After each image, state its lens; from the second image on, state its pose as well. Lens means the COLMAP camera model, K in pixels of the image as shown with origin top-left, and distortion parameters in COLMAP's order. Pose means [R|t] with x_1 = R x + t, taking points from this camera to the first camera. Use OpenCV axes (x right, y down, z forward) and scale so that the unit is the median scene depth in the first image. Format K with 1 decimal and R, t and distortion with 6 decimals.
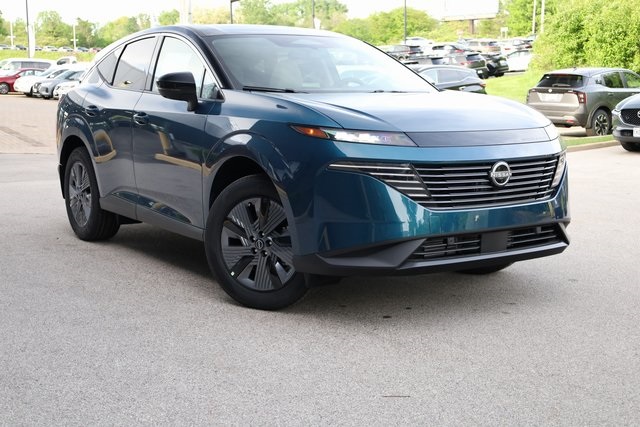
lens RADIAL K [[936.9, 0, 320.6], [0, 936.9, 214.8], [0, 0, 1]] dist [0.040707, 0.000000]
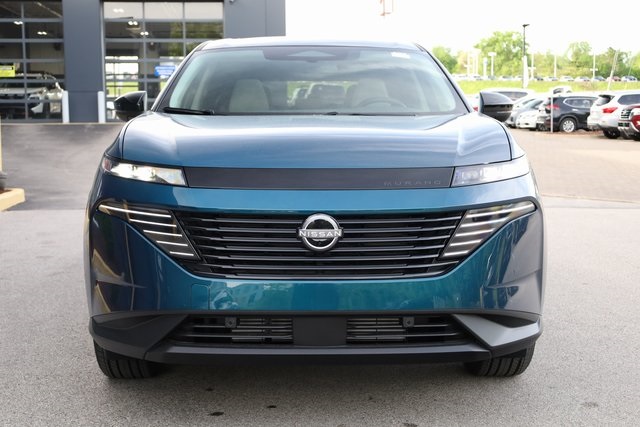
lens RADIAL K [[936.9, 0, 320.0], [0, 936.9, 211.7], [0, 0, 1]] dist [0.040707, 0.000000]
pose [[0.845444, 0.058911, -0.530805, 0.519243], [-0.077620, 0.996898, -0.012989, -0.047112], [0.528393, 0.052183, 0.847395, 0.400727]]
